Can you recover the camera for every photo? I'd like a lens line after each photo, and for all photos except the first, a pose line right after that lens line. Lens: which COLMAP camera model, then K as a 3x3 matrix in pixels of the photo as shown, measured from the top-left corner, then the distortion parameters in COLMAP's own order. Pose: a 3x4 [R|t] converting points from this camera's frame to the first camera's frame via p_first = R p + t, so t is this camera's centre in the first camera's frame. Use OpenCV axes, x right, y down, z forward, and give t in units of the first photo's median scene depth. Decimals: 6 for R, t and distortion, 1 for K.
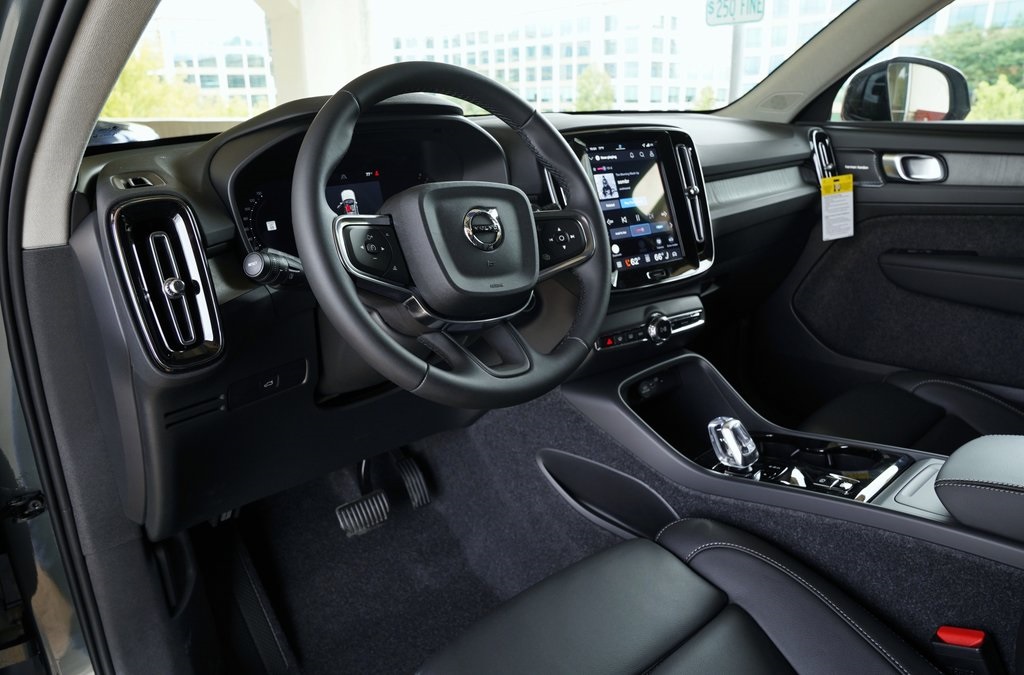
lens RADIAL K [[707.3, 0, 521.5], [0, 707.3, 343.9], [0, 0, 1]] dist [-0.126484, 0.080794]
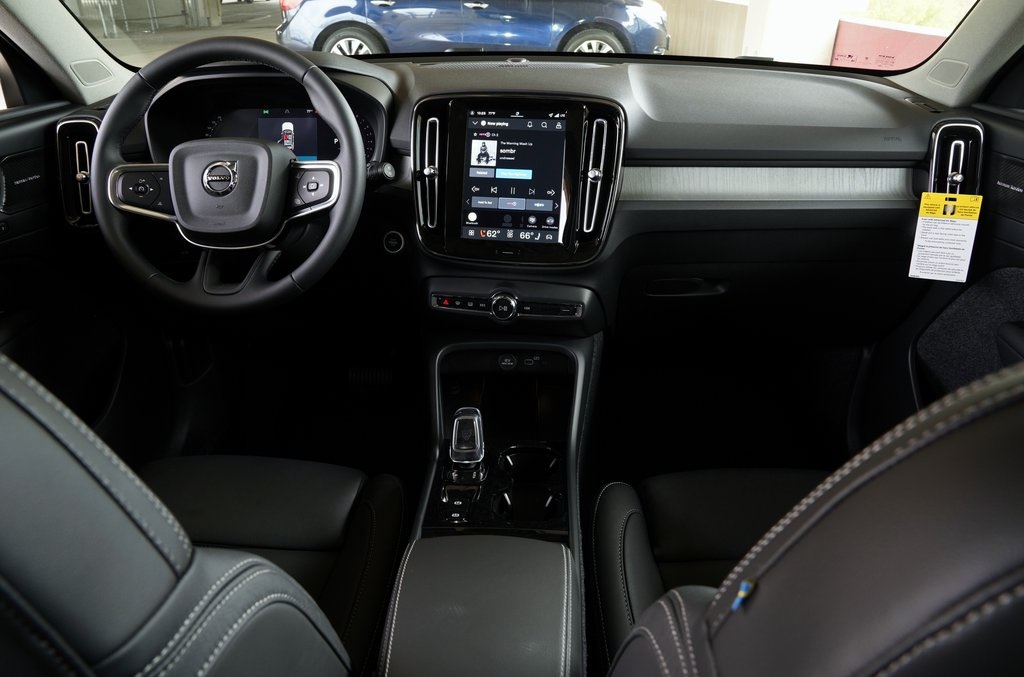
lens RADIAL K [[707.3, 0, 515.3], [0, 707.3, 338.5], [0, 0, 1]] dist [-0.126484, 0.080794]
pose [[0.727607, 0.339587, -0.596045, 0.817831], [-0.245436, 0.940230, 0.236071, -0.218696], [0.640586, -0.025476, 0.767464, 0.255284]]
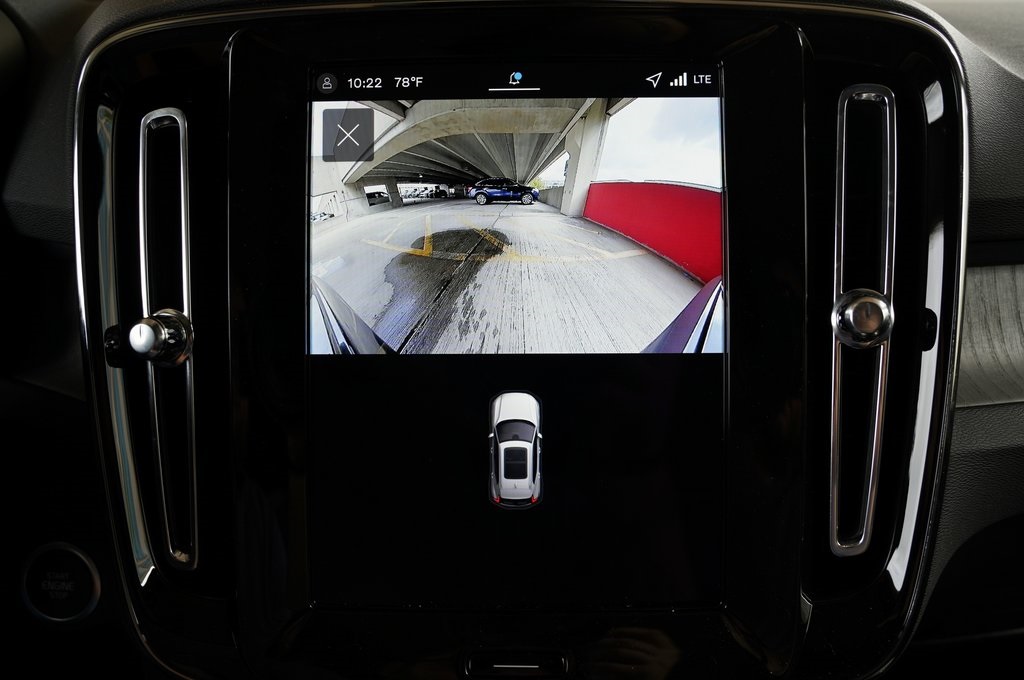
lens RADIAL K [[840.7, 0, 509.6], [0, 840.7, 328.5], [0, 0, 1]] dist [-0.033535, 0.000831]
pose [[0.817053, 0.224390, -0.531106, 0.307746], [-0.199078, 0.974302, 0.105377, -0.231192], [0.541103, 0.019633, 0.840727, 0.767820]]
